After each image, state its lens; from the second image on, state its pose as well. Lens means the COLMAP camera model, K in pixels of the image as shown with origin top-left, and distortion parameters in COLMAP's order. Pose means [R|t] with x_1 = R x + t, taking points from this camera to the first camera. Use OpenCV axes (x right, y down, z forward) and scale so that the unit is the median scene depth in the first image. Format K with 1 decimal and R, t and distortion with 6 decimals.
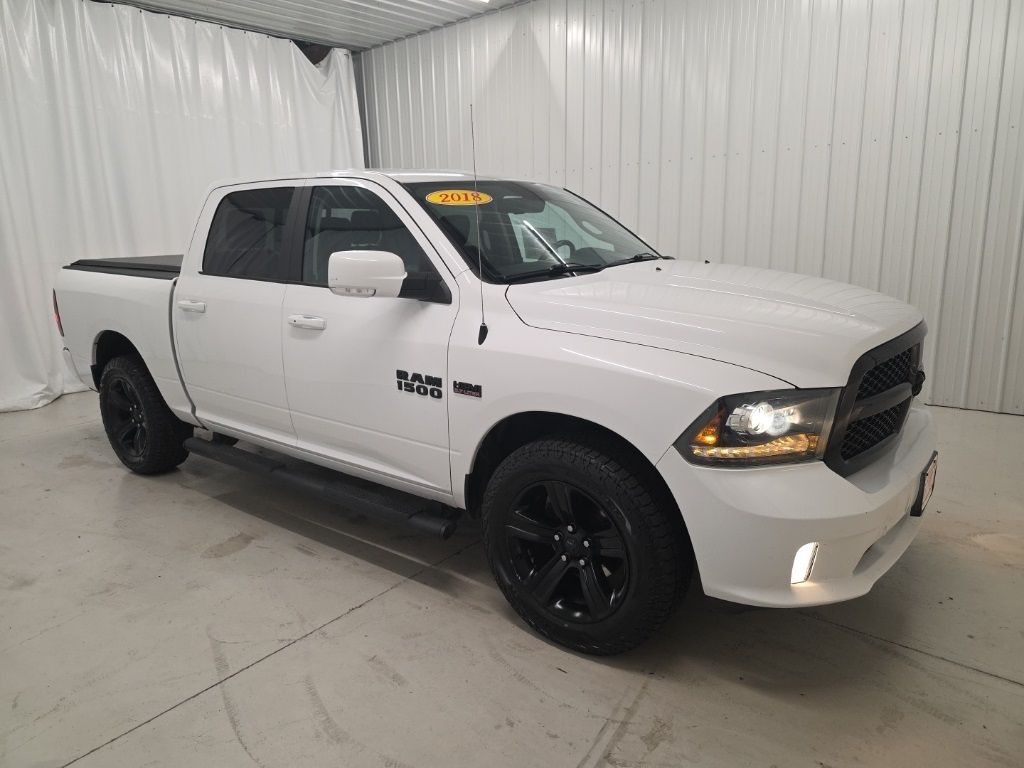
lens RADIAL K [[691.8, 0, 512.4], [0, 691.8, 387.3], [0, 0, 1]] dist [0.047258, -0.043226]
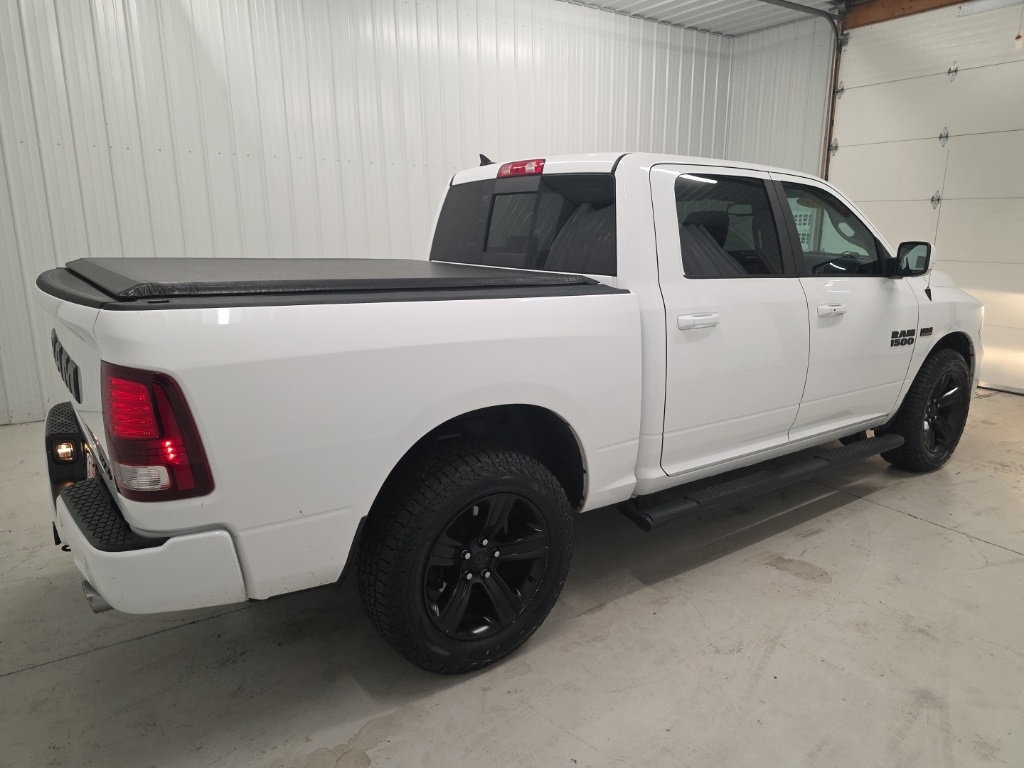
lens RADIAL K [[691.8, 0, 520.1], [0, 691.8, 386.4], [0, 0, 1]] dist [0.047258, -0.043226]
pose [[0.260029, -0.186735, 0.947373, -1.497600], [0.203971, 0.969606, 0.135133, -0.228424], [-0.943812, 0.158098, 0.290214, 1.185886]]
